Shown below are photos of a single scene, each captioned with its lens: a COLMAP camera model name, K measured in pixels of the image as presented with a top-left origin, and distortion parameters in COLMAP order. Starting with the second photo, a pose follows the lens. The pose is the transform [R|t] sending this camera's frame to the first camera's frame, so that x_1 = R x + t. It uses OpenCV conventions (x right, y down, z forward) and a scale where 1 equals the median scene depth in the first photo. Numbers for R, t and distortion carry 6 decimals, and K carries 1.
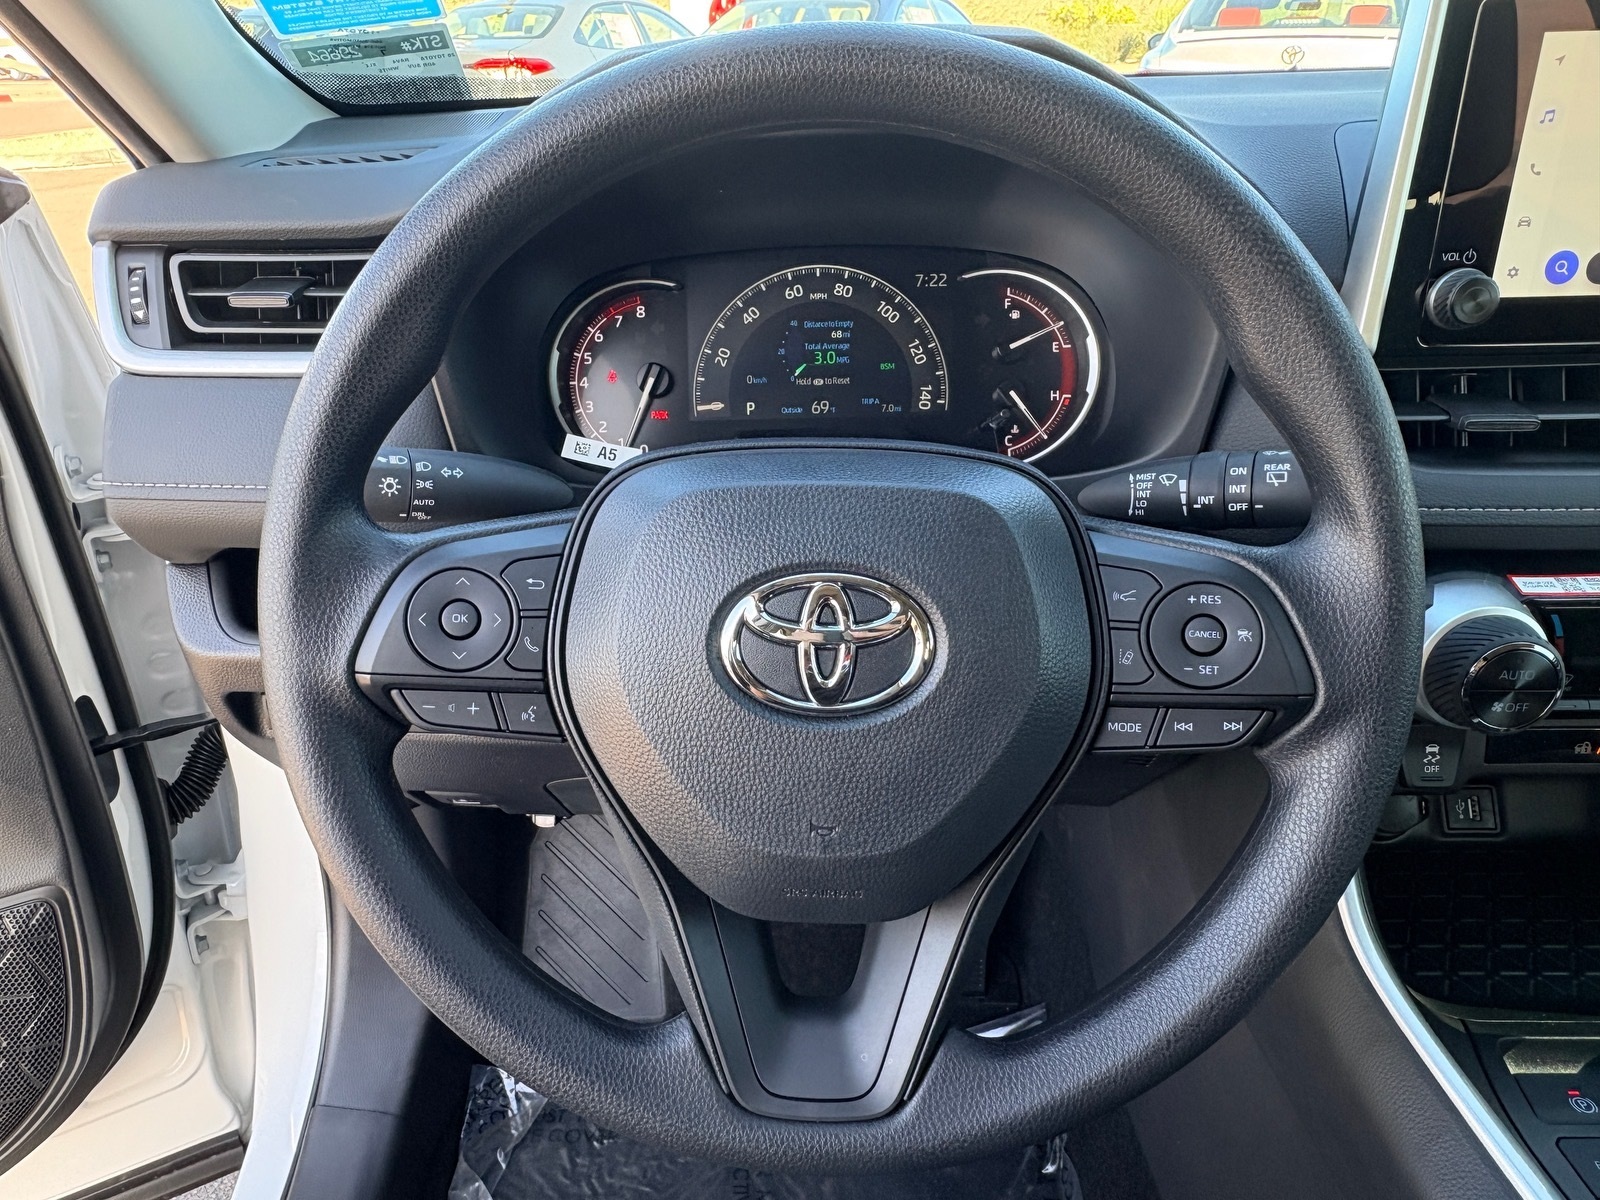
lens RADIAL K [[1074.5, 0, 764.6], [0, 1074.5, 599.3], [0, 0, 1]] dist [0.002276, 0.003167]
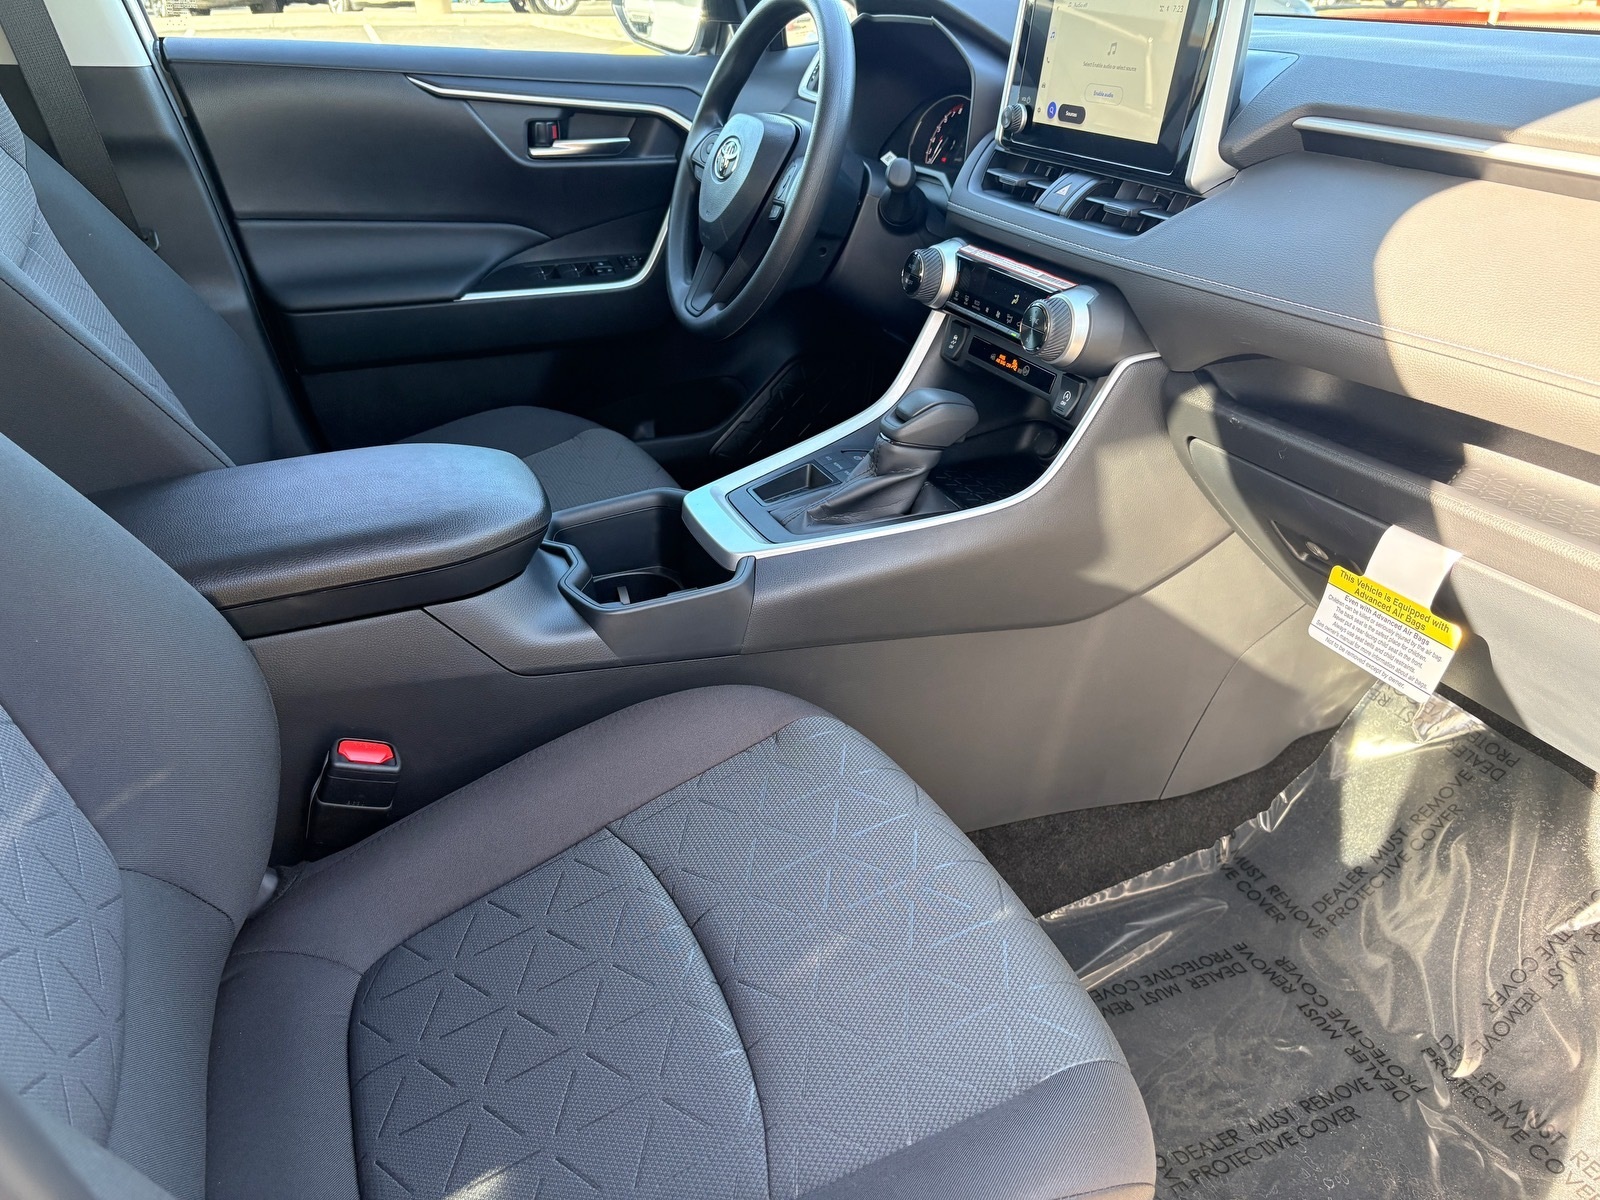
lens RADIAL K [[1227.8, 0, 800.0], [0, 1227.8, 600.0], [0, 0, 1]] dist [0.013440, -0.001759]
pose [[0.411997, 0.438939, -0.798493, 2.120775], [-0.437705, 0.863932, 0.249070, 0.095187], [0.799170, 0.246888, 0.548063, -0.336428]]
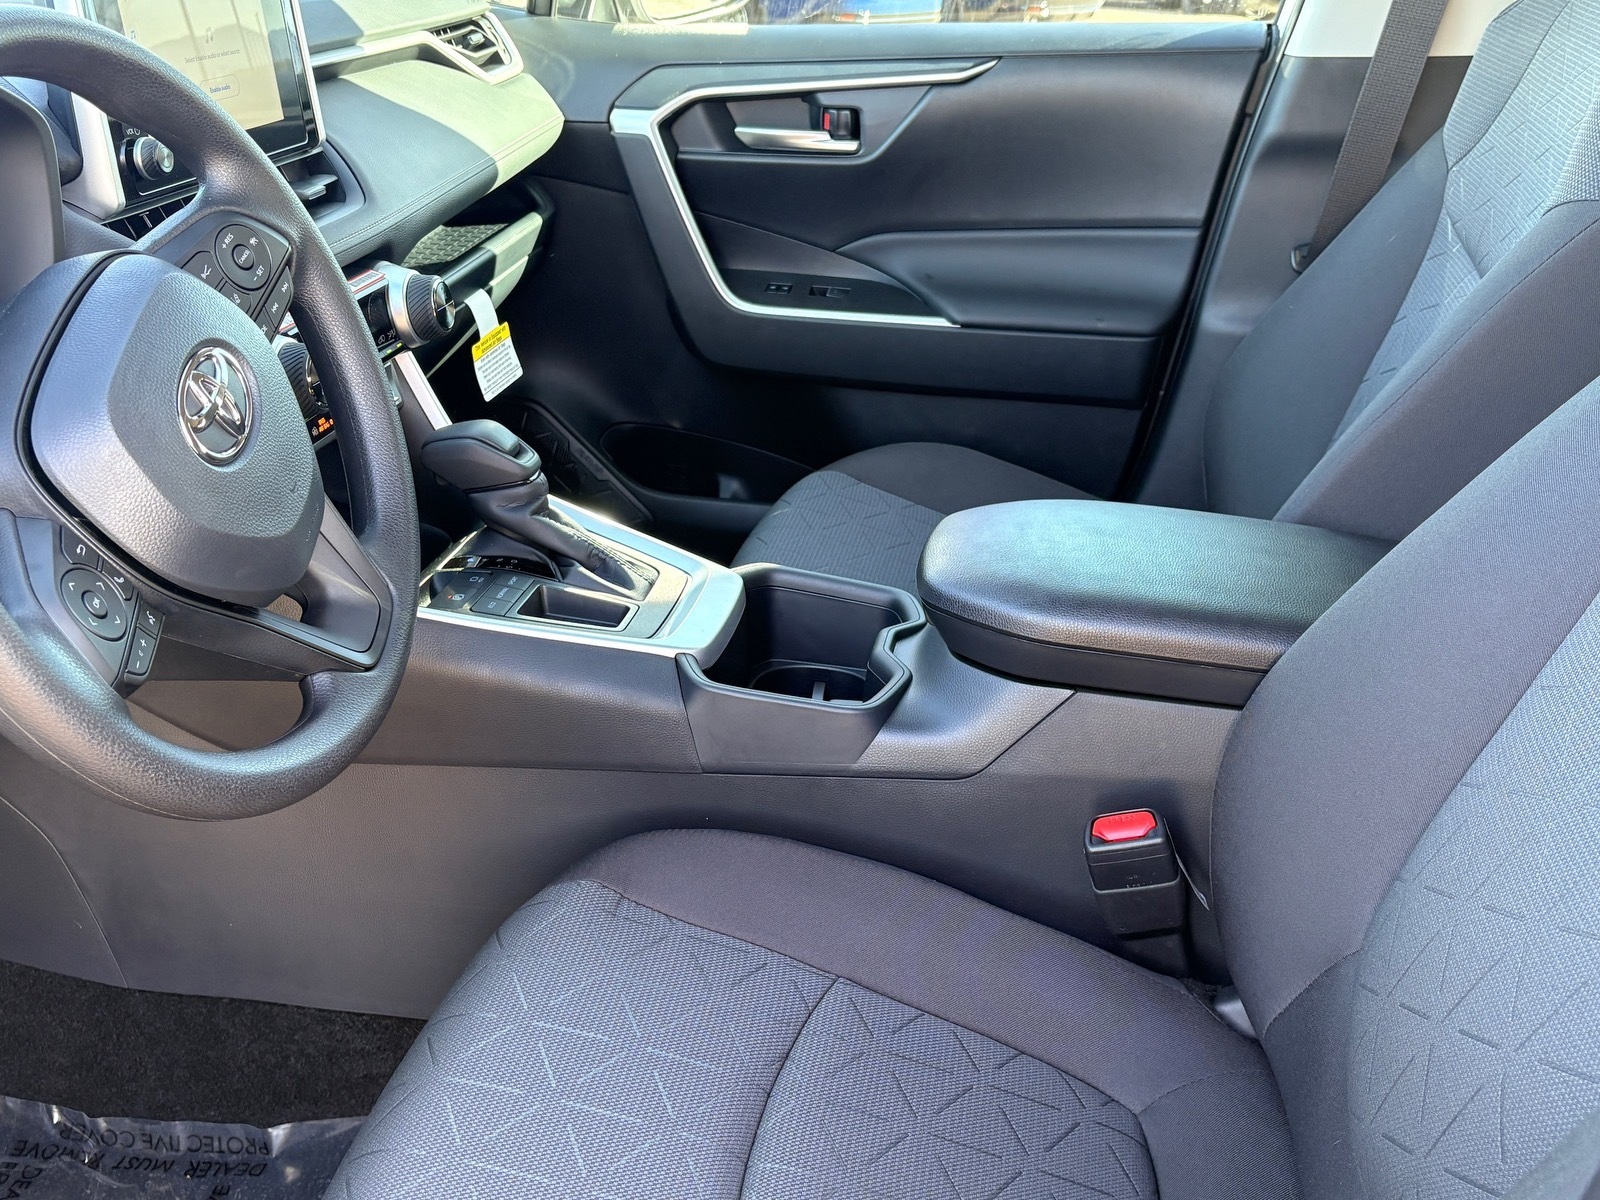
lens RADIAL K [[1715.3, 0, 800.0], [0, 1715.3, 600.0], [0, 0, 1]] dist [0.074744, -0.258764]
pose [[0.148987, -0.357984, 0.921765, -1.168302], [0.430648, 0.862614, 0.265405, -0.004607], [-0.890138, 0.357414, 0.282683, -0.162300]]
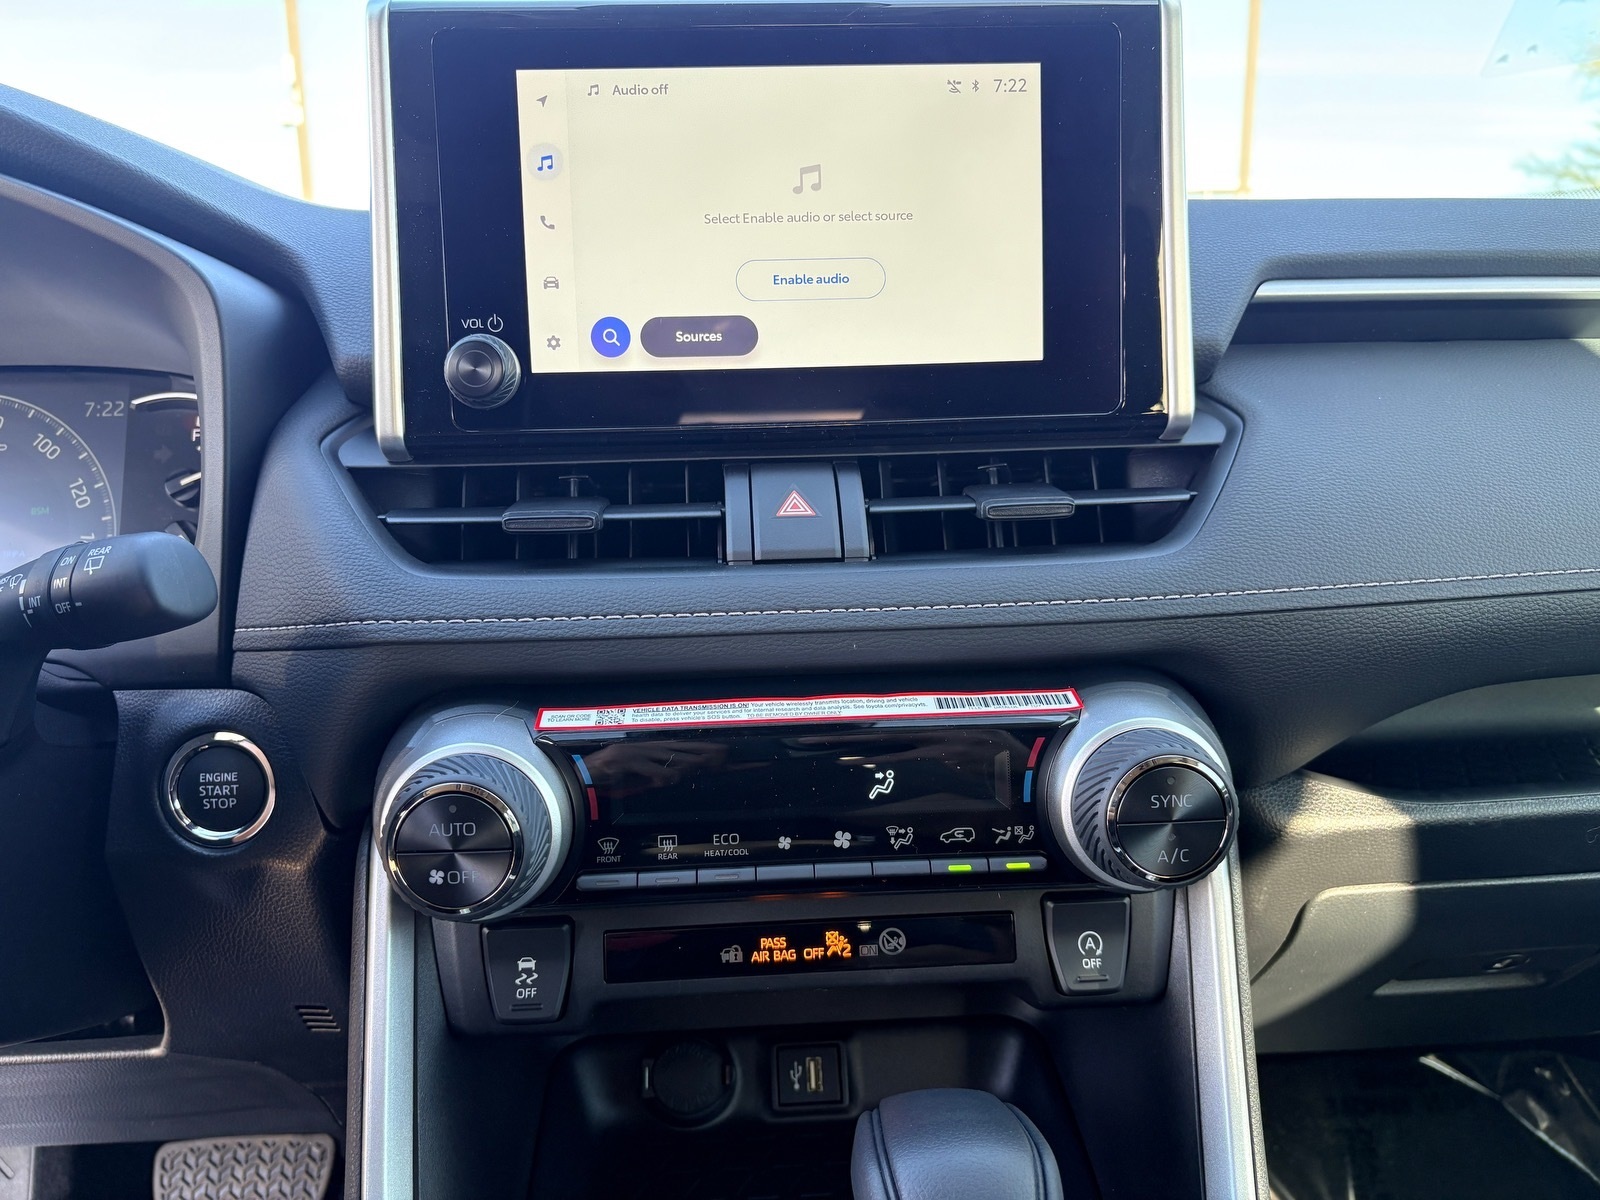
lens RADIAL K [[1227.8, 0, 800.0], [0, 1227.8, 600.0], [0, 0, 1]] dist [0.013440, -0.001759]
pose [[0.996222, -0.013627, 0.085768, 0.597163], [0.035114, 0.966487, -0.254301, 0.096829], [-0.079429, 0.256352, 0.963314, 0.101633]]
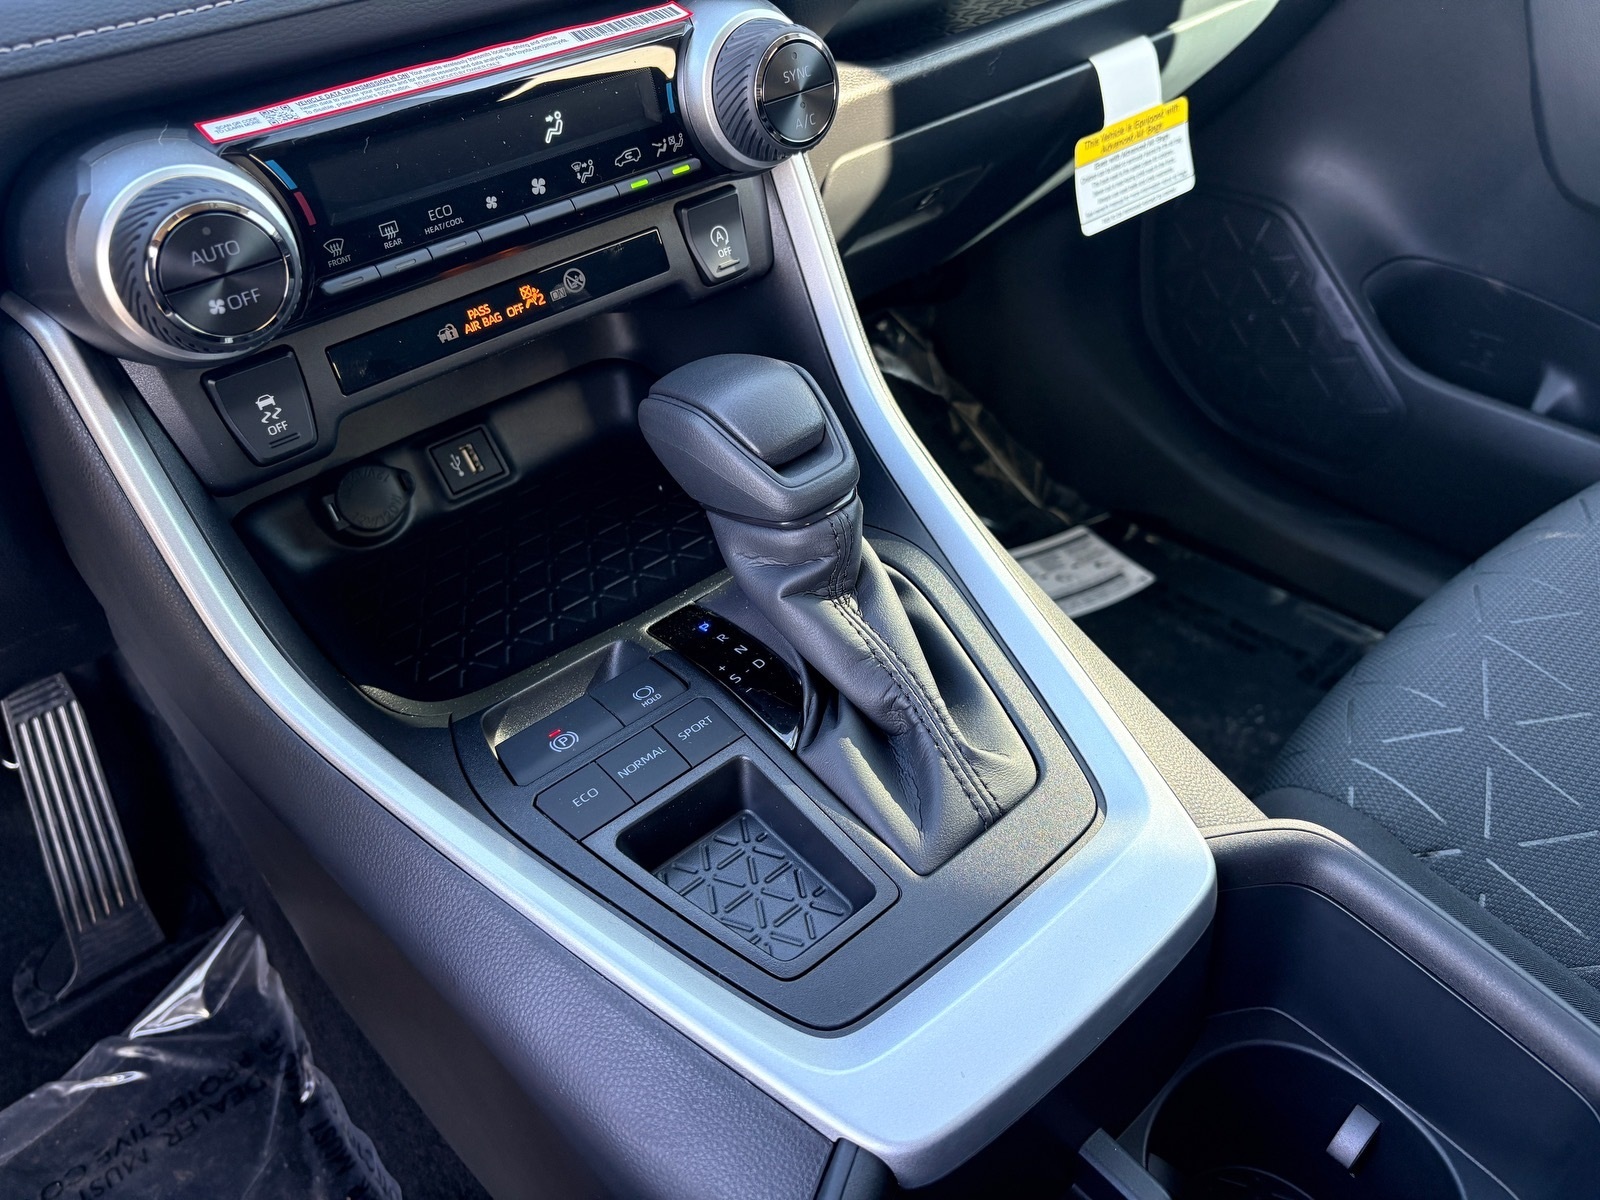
lens RADIAL K [[1249.4, 0, 801.2], [0, 1249.4, 575.9], [0, 0, 1]] dist [-0.093604, 0.225492]
pose [[0.743383, -0.424212, 0.517133, 0.331187], [0.344848, 0.905547, 0.247111, 0.132896], [-0.573116, -0.005366, 0.819457, 0.089454]]
